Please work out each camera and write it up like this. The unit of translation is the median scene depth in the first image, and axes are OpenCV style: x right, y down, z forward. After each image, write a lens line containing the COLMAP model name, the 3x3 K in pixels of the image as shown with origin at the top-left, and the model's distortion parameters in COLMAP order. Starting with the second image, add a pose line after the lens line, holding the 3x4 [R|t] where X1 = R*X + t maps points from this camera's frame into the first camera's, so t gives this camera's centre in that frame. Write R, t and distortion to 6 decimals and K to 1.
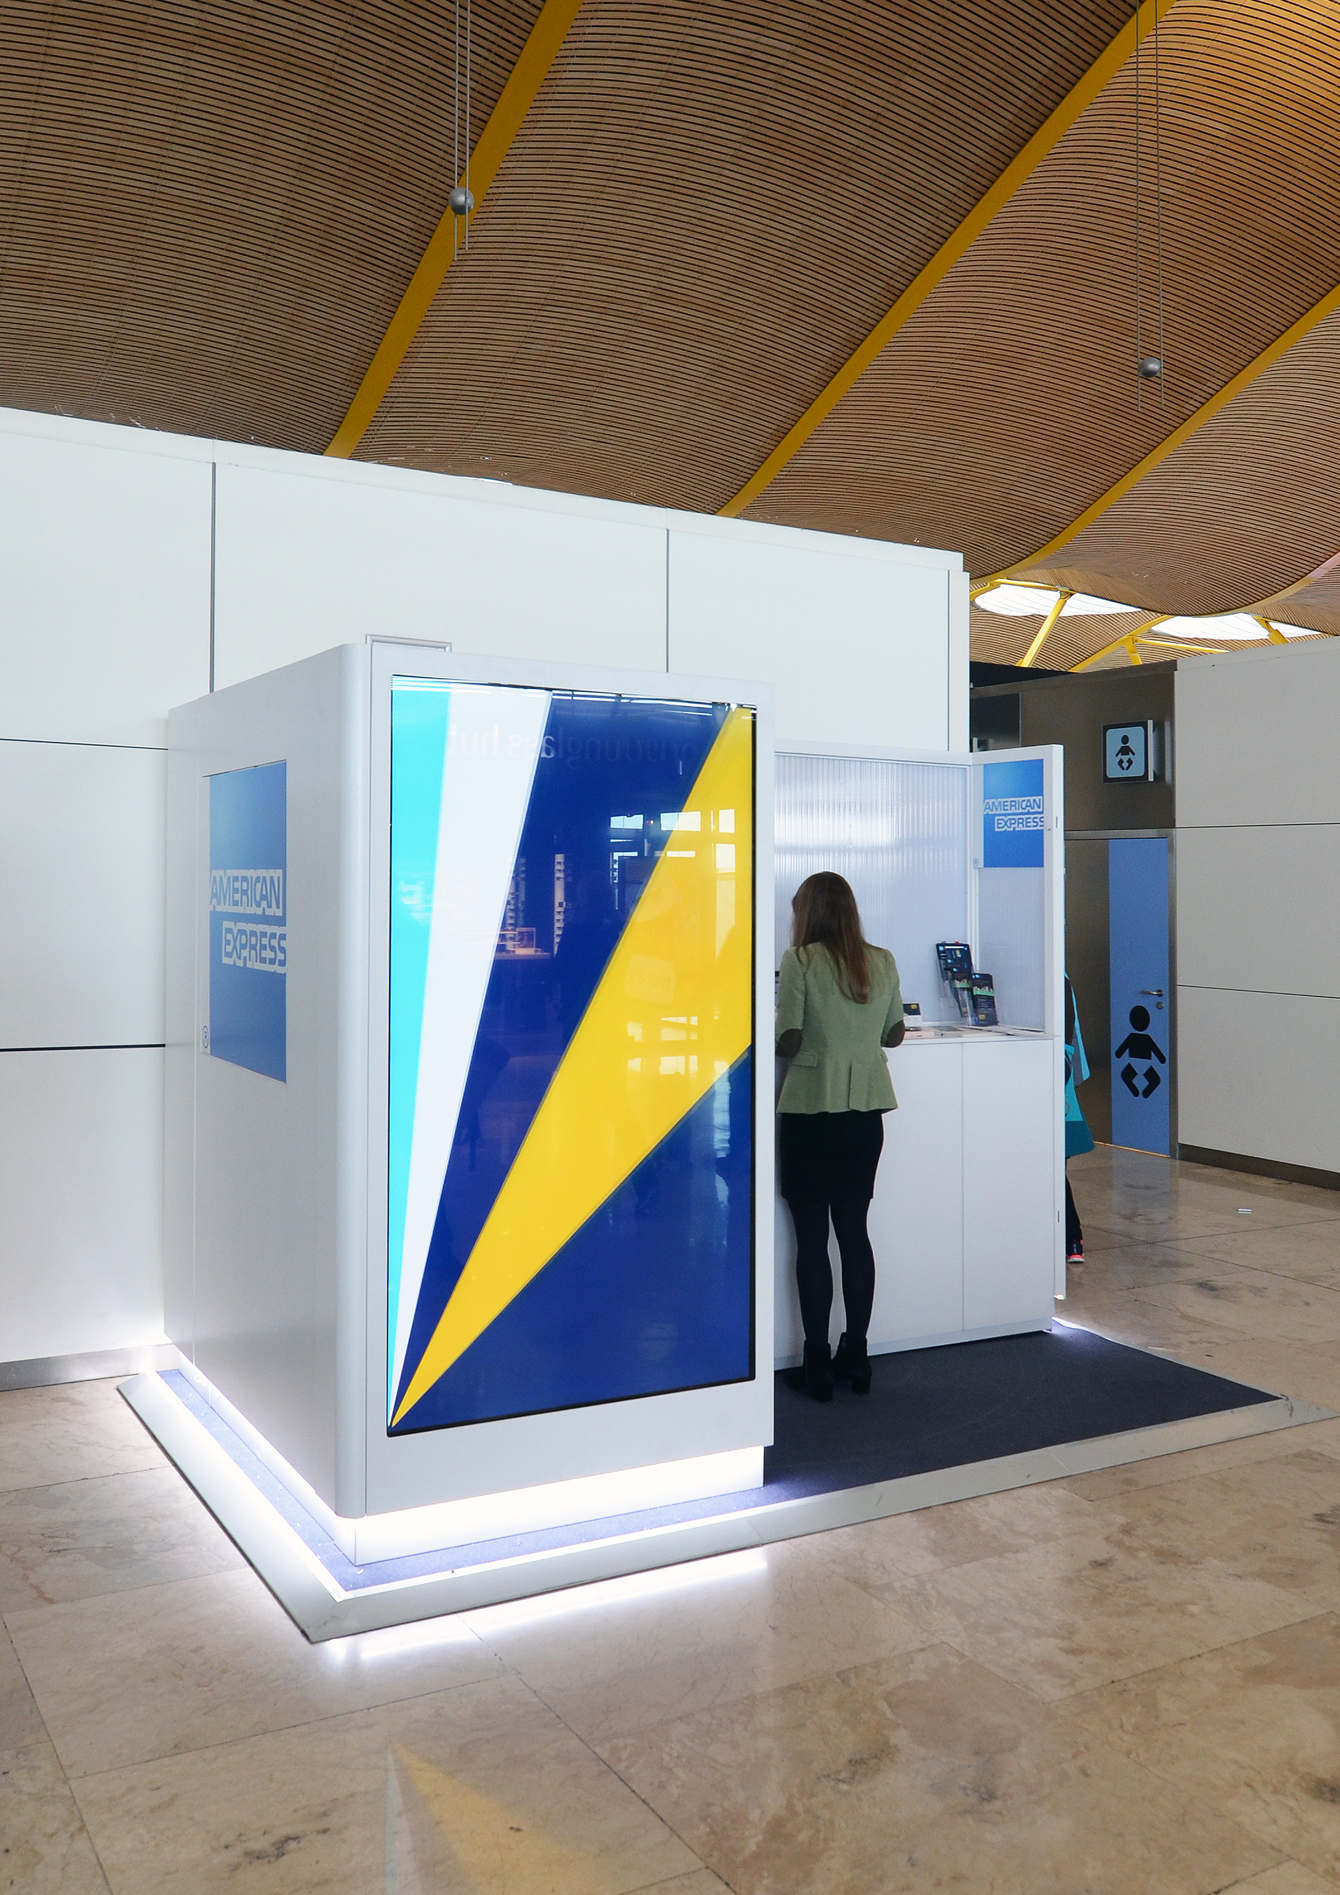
lens RADIAL K [[1450.1, 0, 571.1], [0, 1450.1, 890.2], [0, 0, 1]] dist [-0.010595, -0.002633]
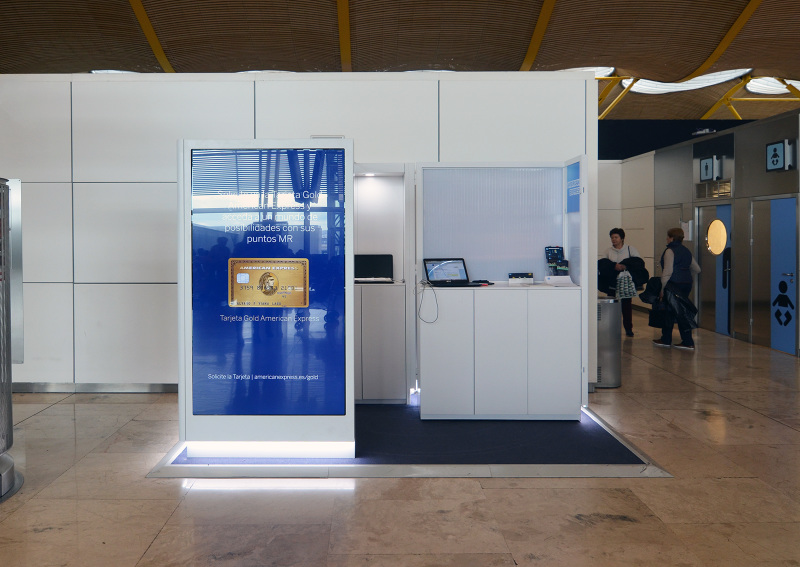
lens RADIAL K [[544.7, 0, 399.1], [0, 544.7, 259.3], [0, 0, 1]] dist [-0.007277, -0.000691]
pose [[0.895664, -0.000965, -0.444730, 0.422164], [0.018391, 0.999223, 0.034870, 0.021893], [0.444351, -0.039411, 0.894986, 0.131817]]
